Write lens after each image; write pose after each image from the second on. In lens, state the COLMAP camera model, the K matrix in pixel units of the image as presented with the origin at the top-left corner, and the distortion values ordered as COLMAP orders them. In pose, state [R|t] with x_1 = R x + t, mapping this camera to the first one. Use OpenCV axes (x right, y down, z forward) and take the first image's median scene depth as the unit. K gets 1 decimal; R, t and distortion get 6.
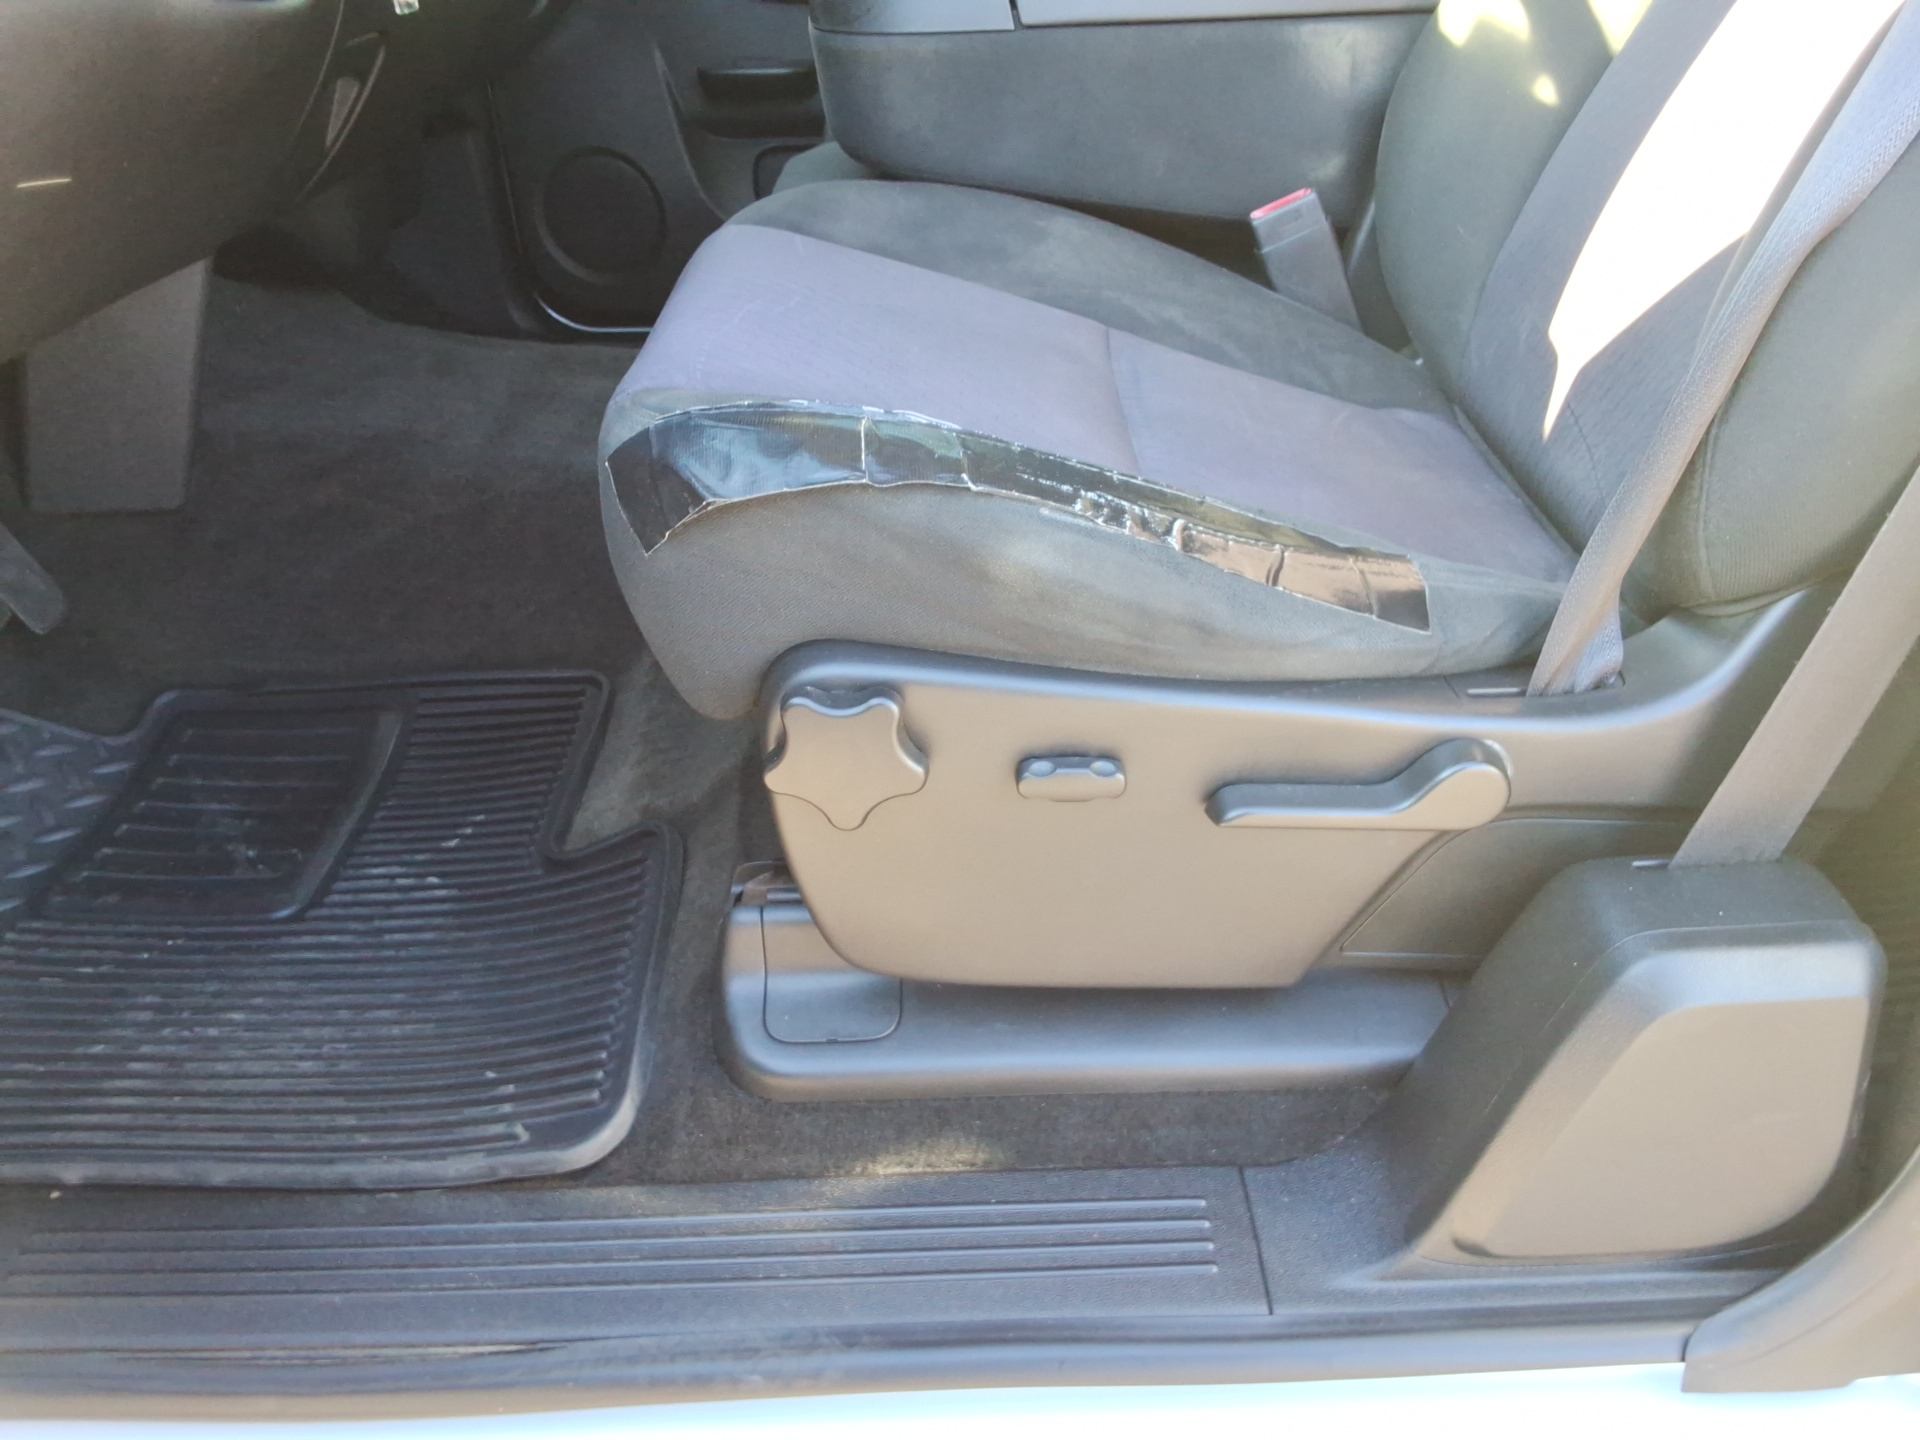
lens RADIAL K [[1546.0, 0, 971.2], [0, 1546.0, 699.6], [0, 0, 1]] dist [0.100663, -0.152421]
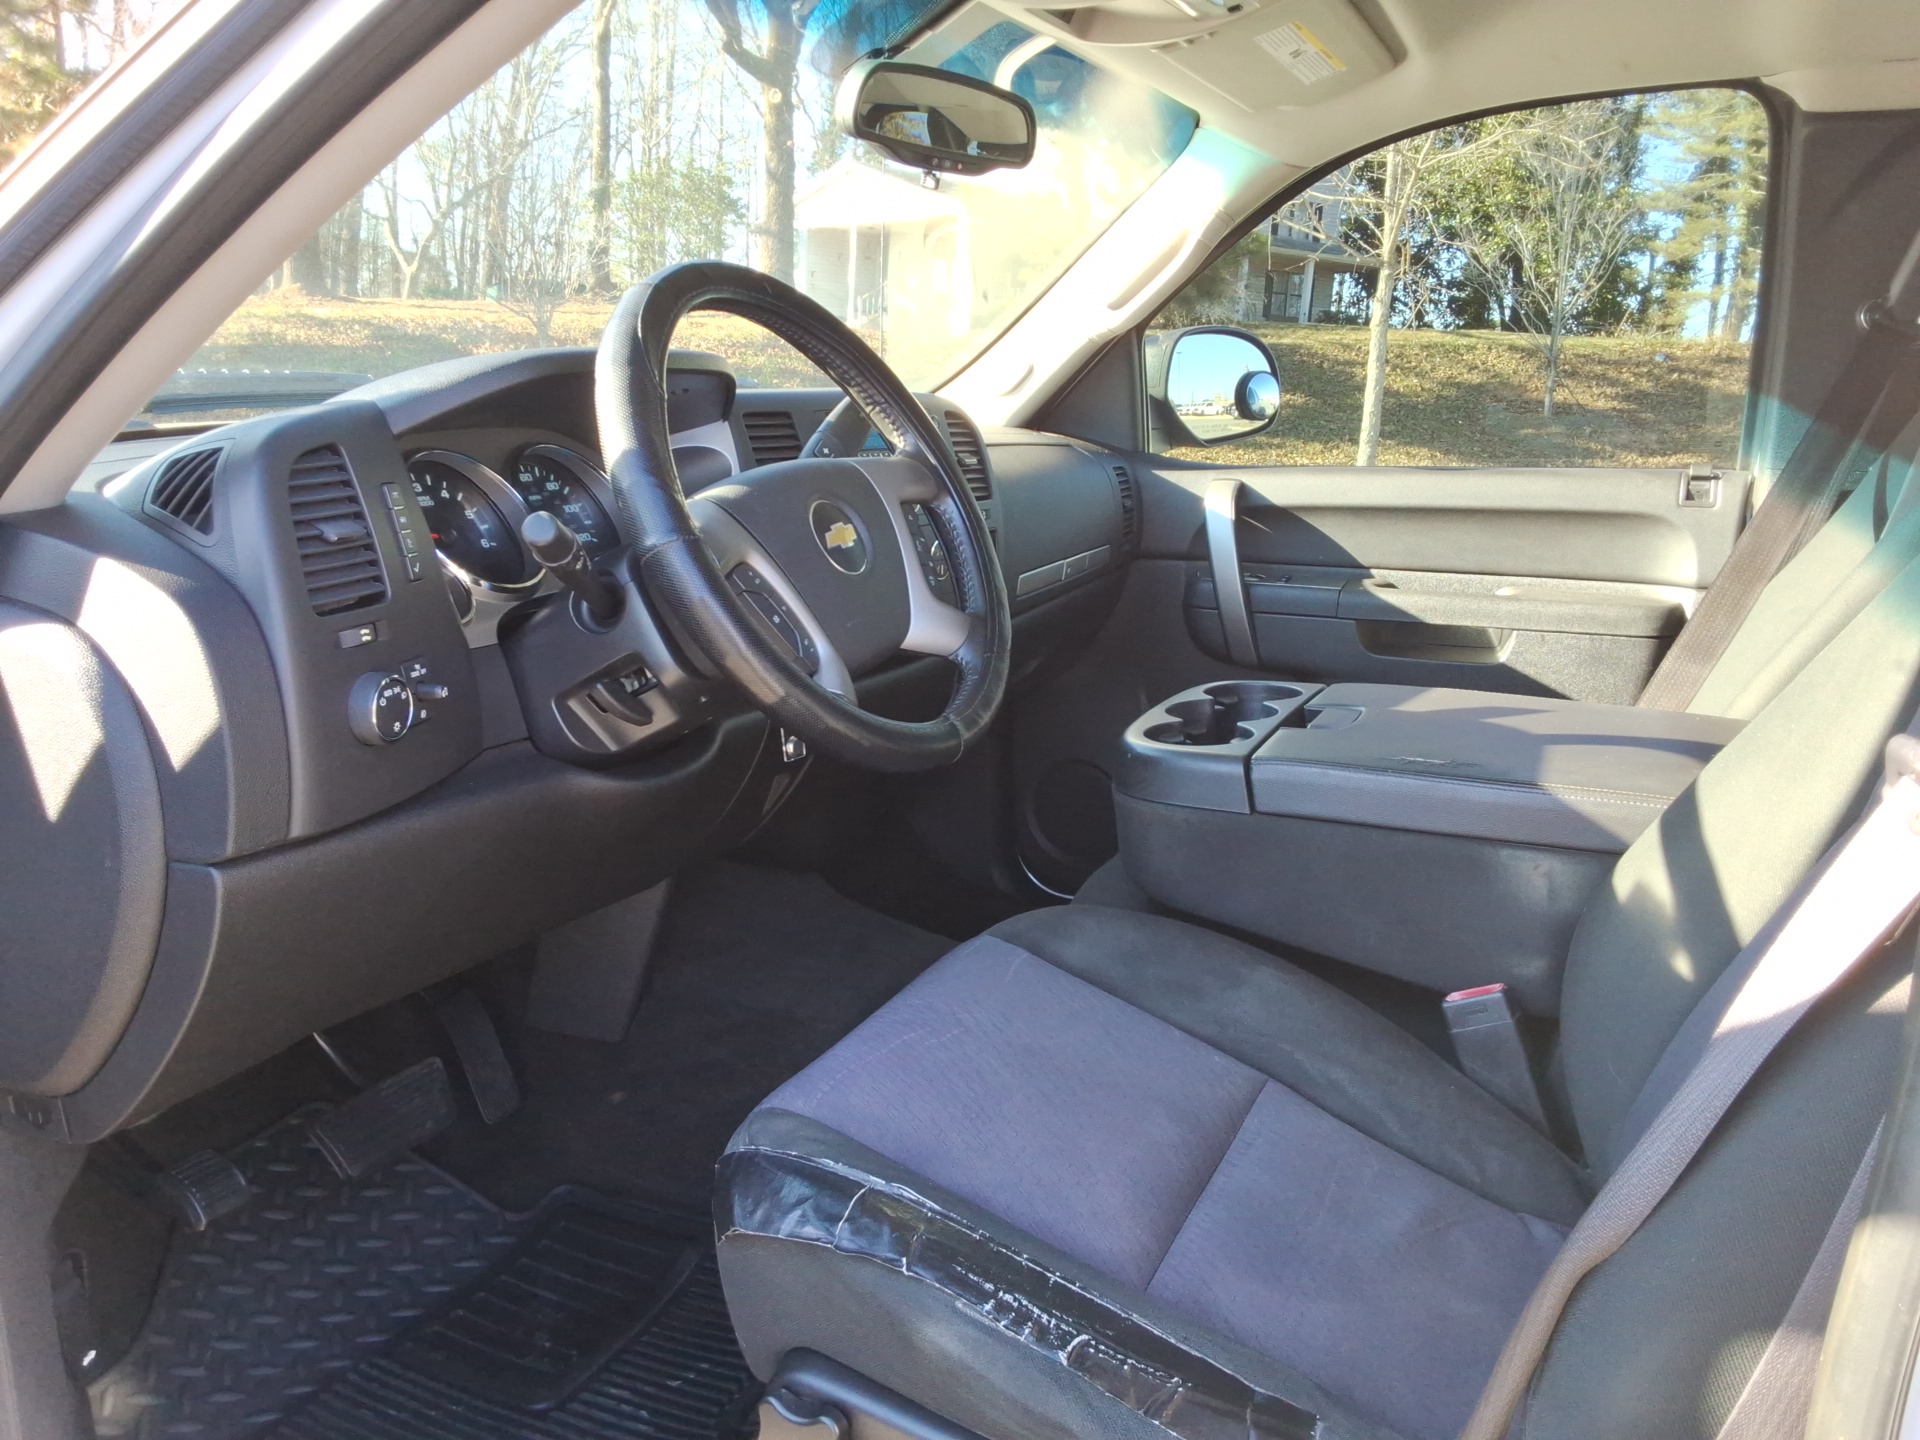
lens RADIAL K [[1534.6, 0, 973.6], [0, 1534.6, 703.5], [0, 0, 1]] dist [0.129493, -0.198176]
pose [[0.907713, 0.121833, -0.401514, 0.306290], [-0.233264, 0.941940, -0.241531, -0.167565], [0.348776, 0.312900, 0.883430, -0.170997]]
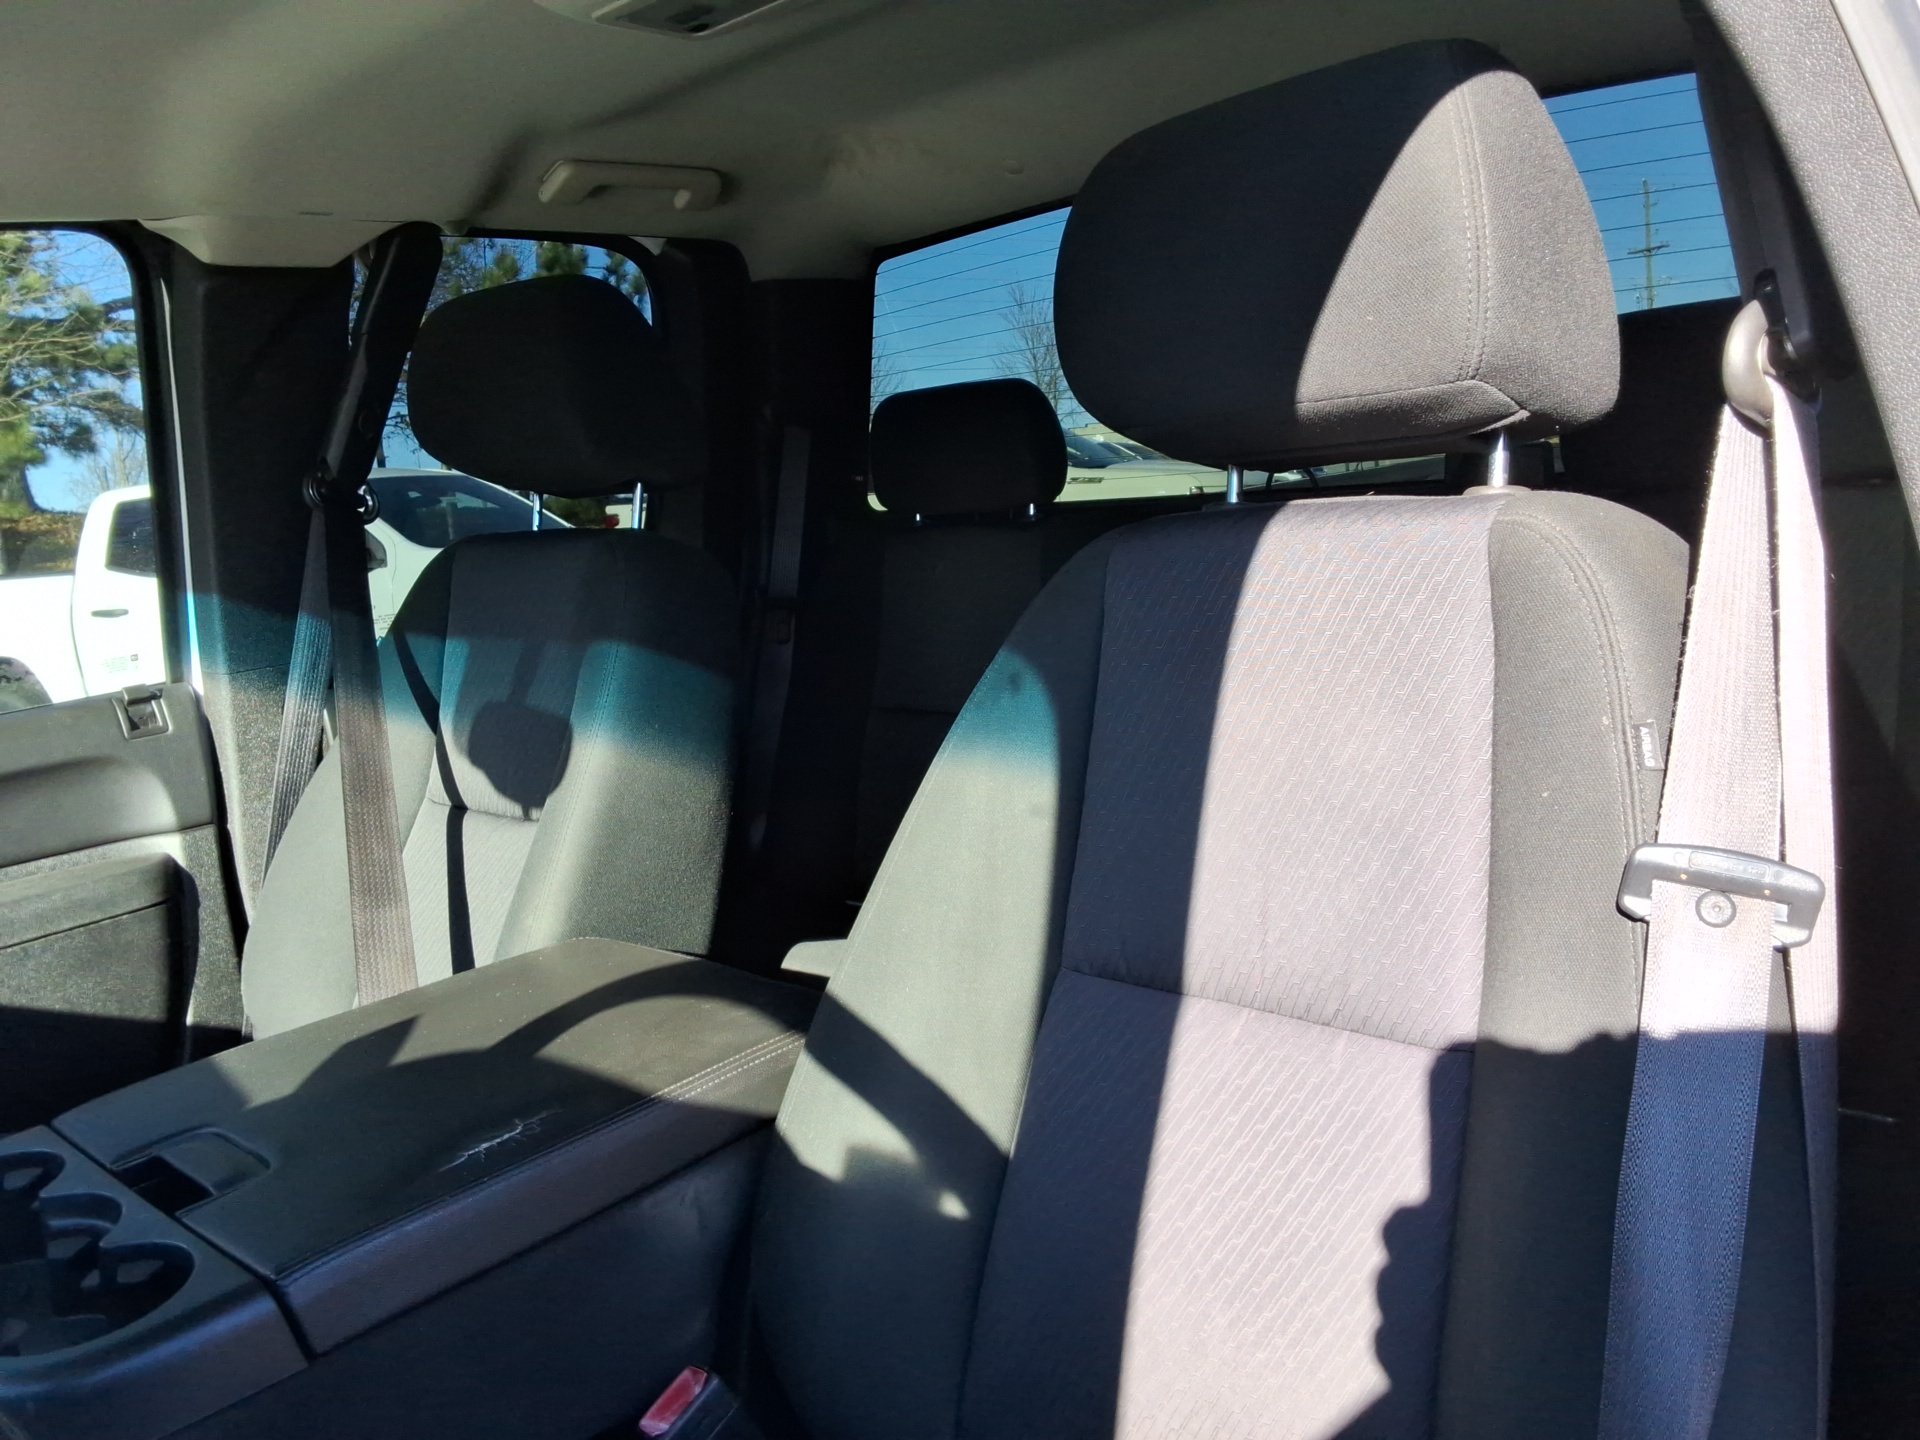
lens RADIAL K [[1546.0, 0, 971.2], [0, 1546.0, 699.6], [0, 0, 1]] dist [0.100663, -0.152421]
pose [[0.691890, -0.157616, 0.704589, -0.216871], [0.422679, 0.879596, -0.218297, -0.411954], [-0.585346, 0.448852, 0.675205, 0.212054]]
